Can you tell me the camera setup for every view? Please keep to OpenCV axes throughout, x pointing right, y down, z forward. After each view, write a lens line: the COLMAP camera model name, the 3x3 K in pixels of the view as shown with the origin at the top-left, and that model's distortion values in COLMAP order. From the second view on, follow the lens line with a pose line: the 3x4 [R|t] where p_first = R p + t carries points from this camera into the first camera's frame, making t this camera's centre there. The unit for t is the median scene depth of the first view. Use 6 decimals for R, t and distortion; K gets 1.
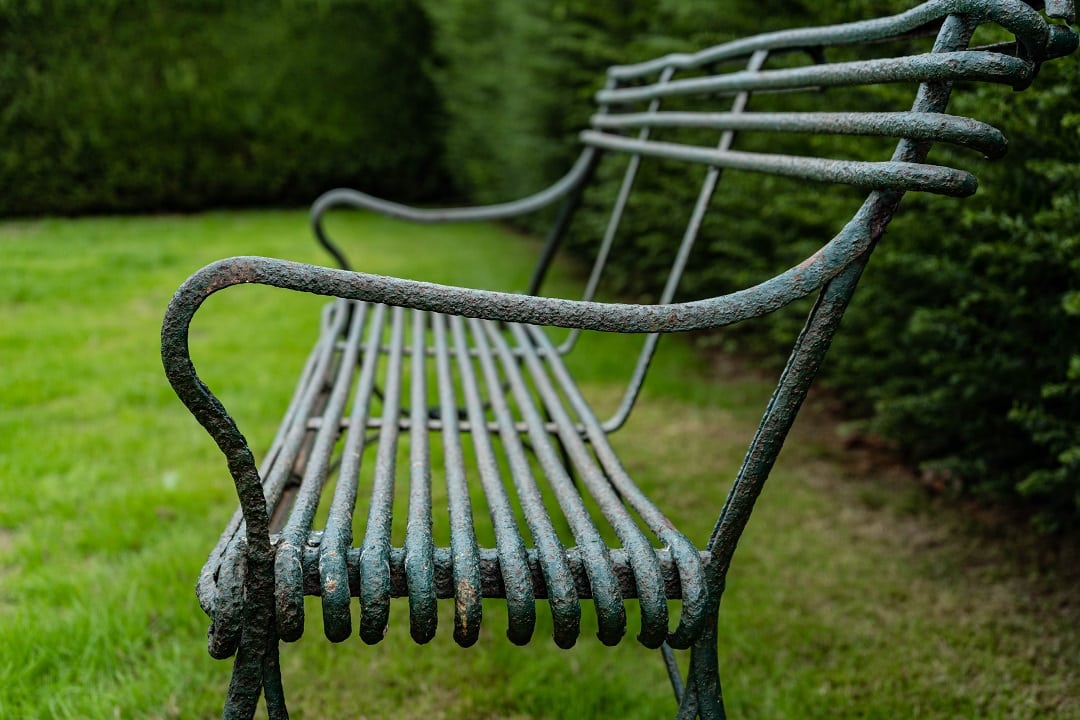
lens RADIAL K [[1481.4, 0, 540.0], [0, 1481.4, 360.0], [0, 0, 1]] dist [0.009702, 0.149432]
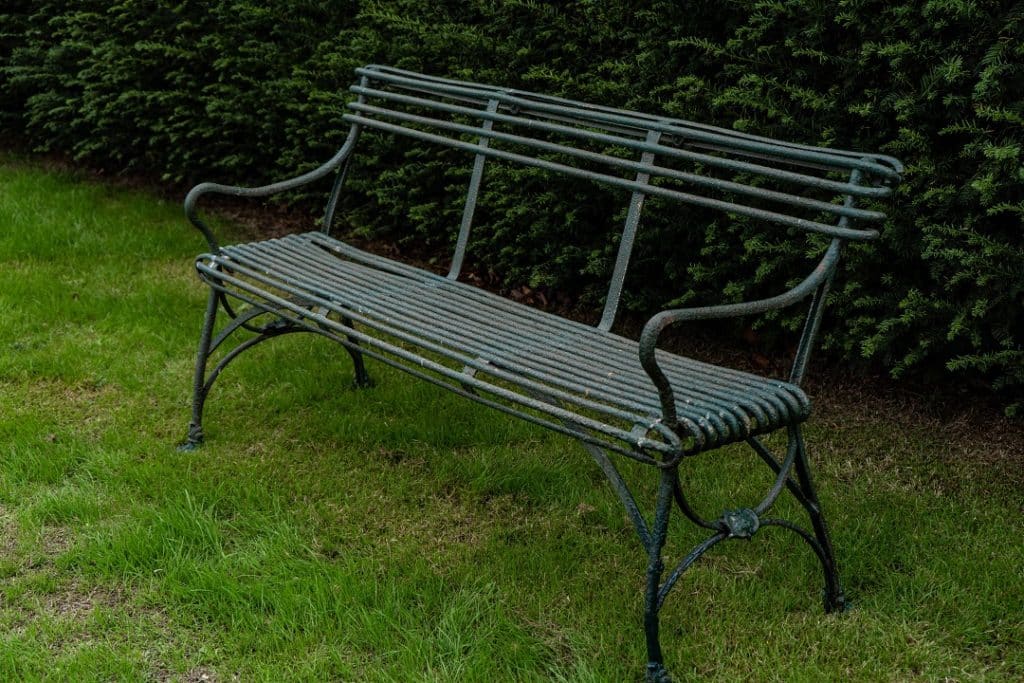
lens RADIAL K [[1680.4, 0, 512.0], [0, 1680.4, 341.5], [0, 0, 1]] dist [0.045528, 0.136592]
pose [[0.839687, -0.205785, 0.502572, -0.892968], [0.128588, 0.974449, 0.184159, -0.278825], [-0.527628, -0.090011, 0.844694, -0.614185]]
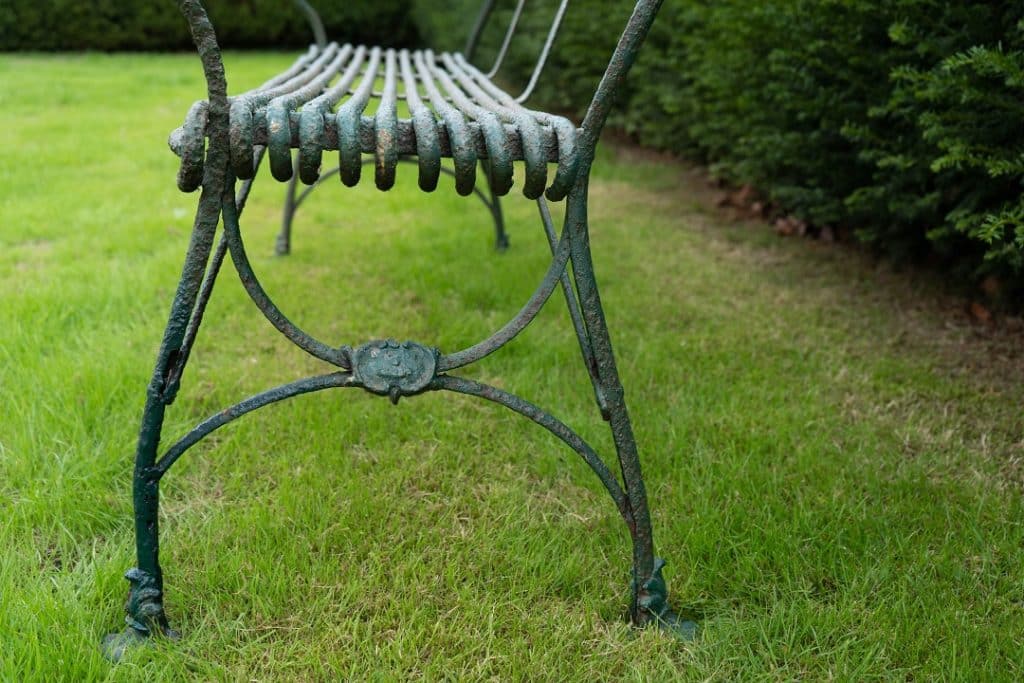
lens RADIAL K [[1165.9, 0, 512.0], [0, 1165.9, 341.5], [0, 0, 1]] dist [0.000453, 0.064396]
pose [[0.999421, 0.025003, 0.023088, 0.018446], [-0.027617, 0.992282, 0.120887, 0.097637], [-0.019887, -0.121454, 0.992398, 0.003362]]
